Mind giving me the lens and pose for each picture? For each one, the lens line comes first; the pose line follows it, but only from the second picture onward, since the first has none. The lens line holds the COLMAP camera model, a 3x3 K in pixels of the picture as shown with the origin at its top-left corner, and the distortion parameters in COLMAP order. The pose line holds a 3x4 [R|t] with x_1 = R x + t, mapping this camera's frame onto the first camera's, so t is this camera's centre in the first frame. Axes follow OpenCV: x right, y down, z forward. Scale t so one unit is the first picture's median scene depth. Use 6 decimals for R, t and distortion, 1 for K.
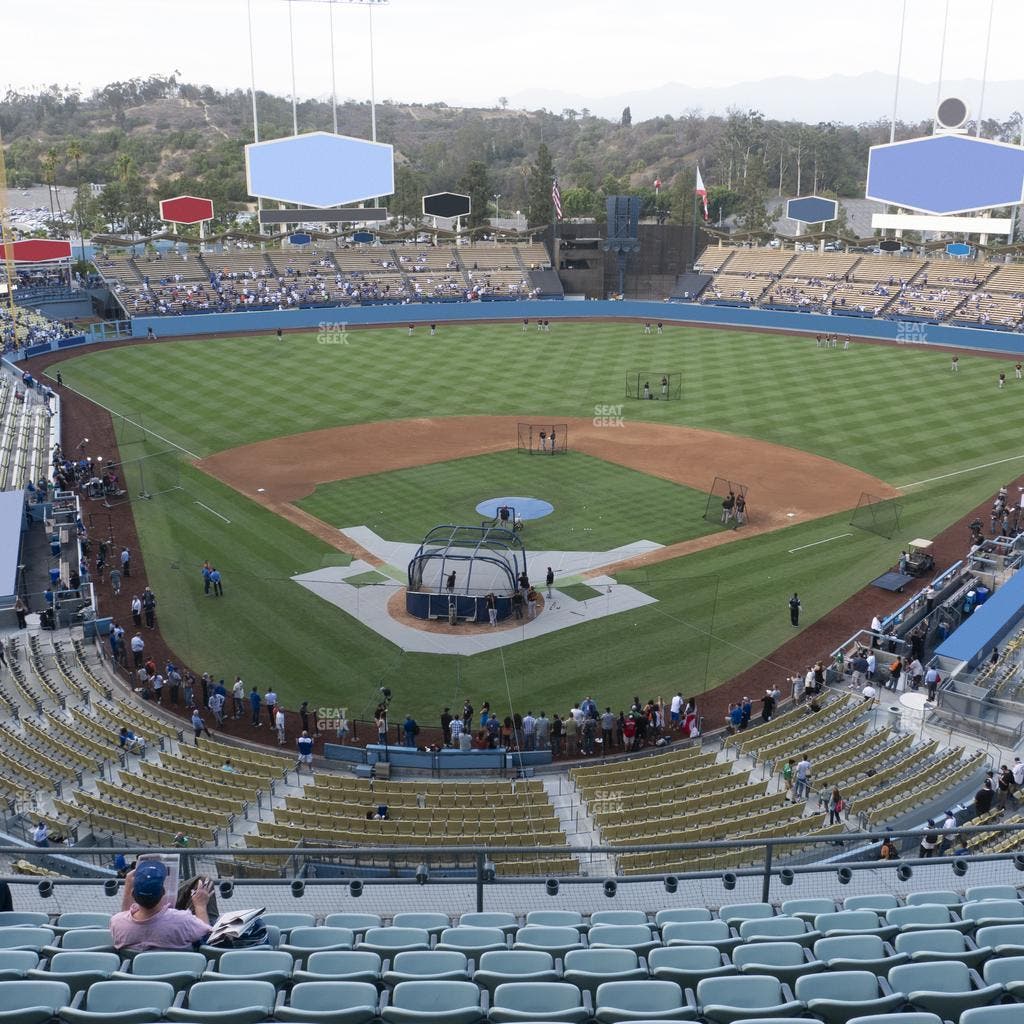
lens RADIAL K [[1160.0, 0, 507.3], [0, 1160.0, 527.5], [0, 0, 1]] dist [-0.025726, 0.000000]
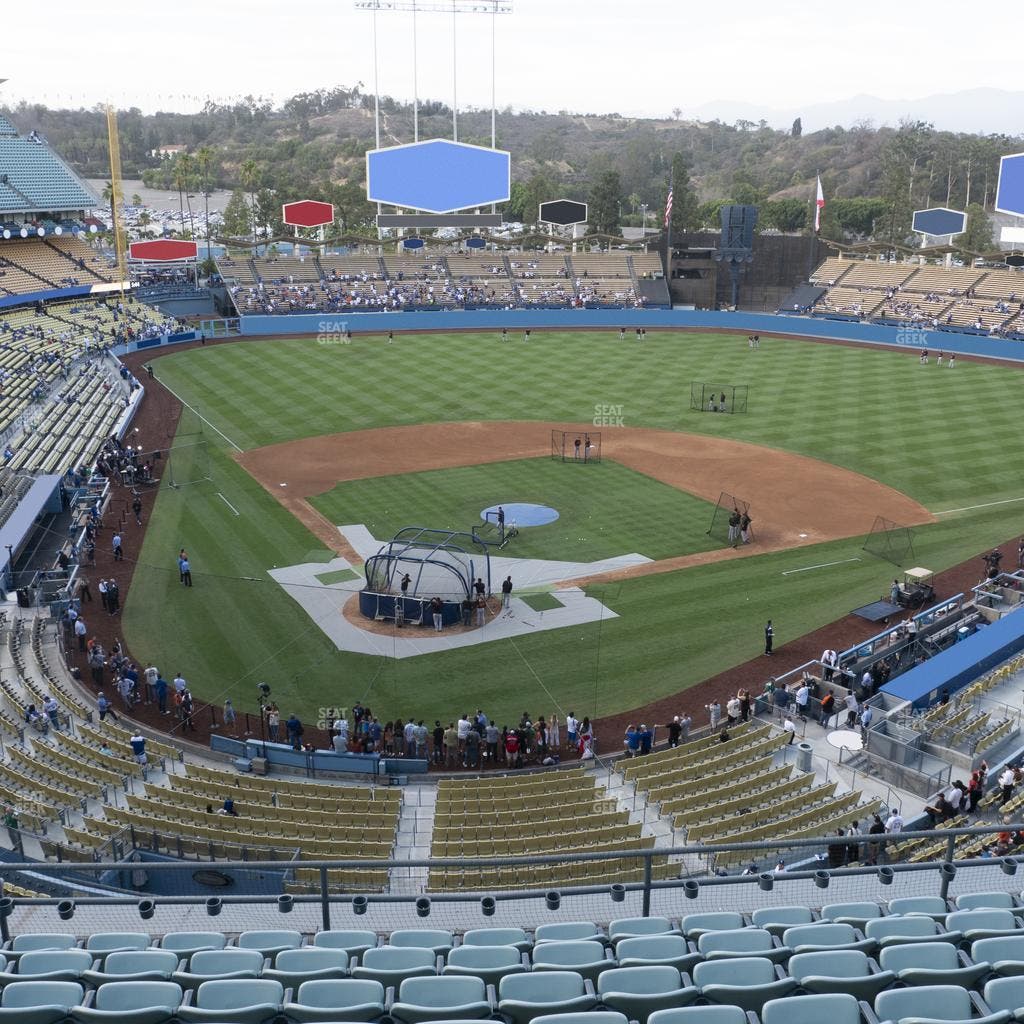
lens RADIAL K [[1160.0, 0, 510.3], [0, 1160.0, 509.2], [0, 0, 1]] dist [-0.025726, 0.000000]
pose [[0.988221, 0.048913, -0.145008, 0.104207], [-0.052256, 0.998447, -0.019336, -0.001304], [0.143837, 0.026685, 0.989242, 0.017903]]
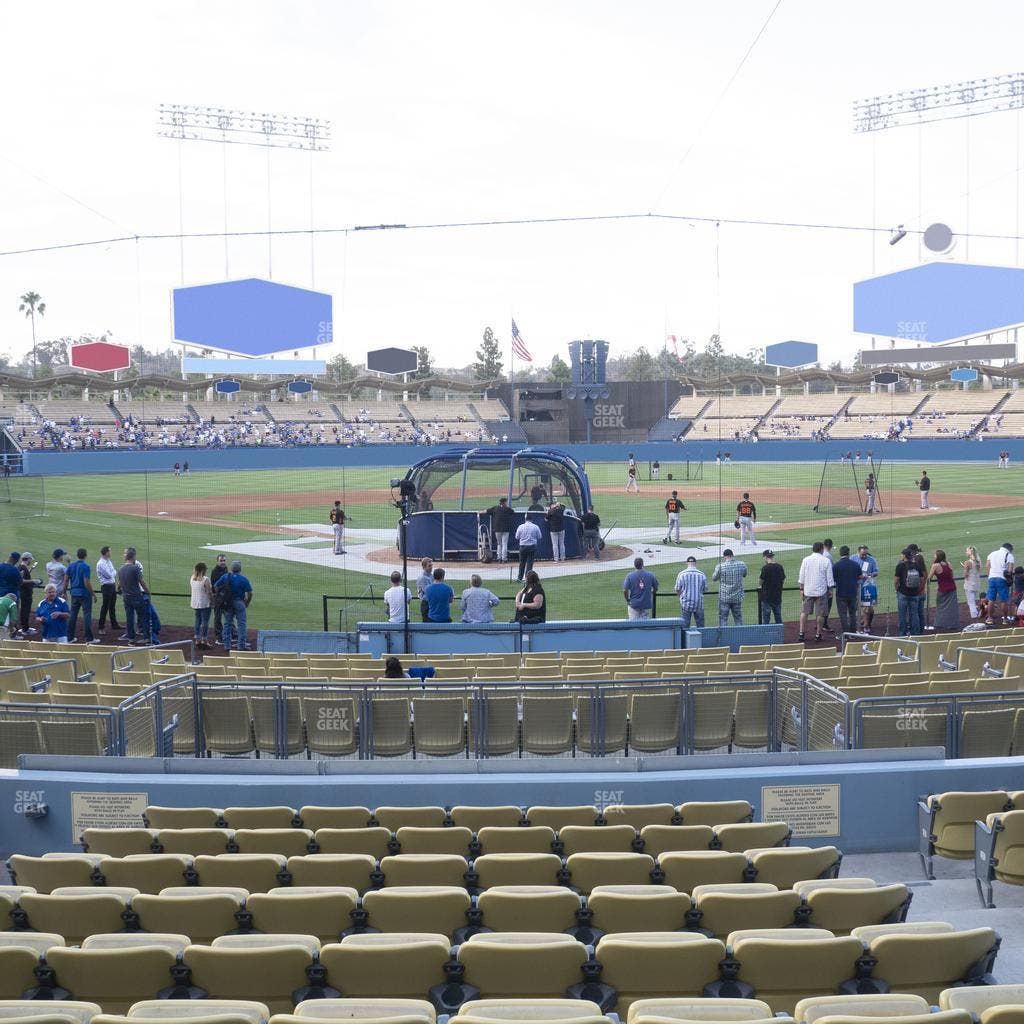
lens RADIAL K [[1160.0, 0, 503.7], [0, 1160.0, 514.5], [0, 0, 1]] dist [-0.025726, 0.000000]
pose [[0.997926, -0.013272, 0.062994, -0.041326], [0.028411, 0.968864, -0.245960, 0.112881], [-0.057768, 0.247239, 0.967231, 0.249908]]
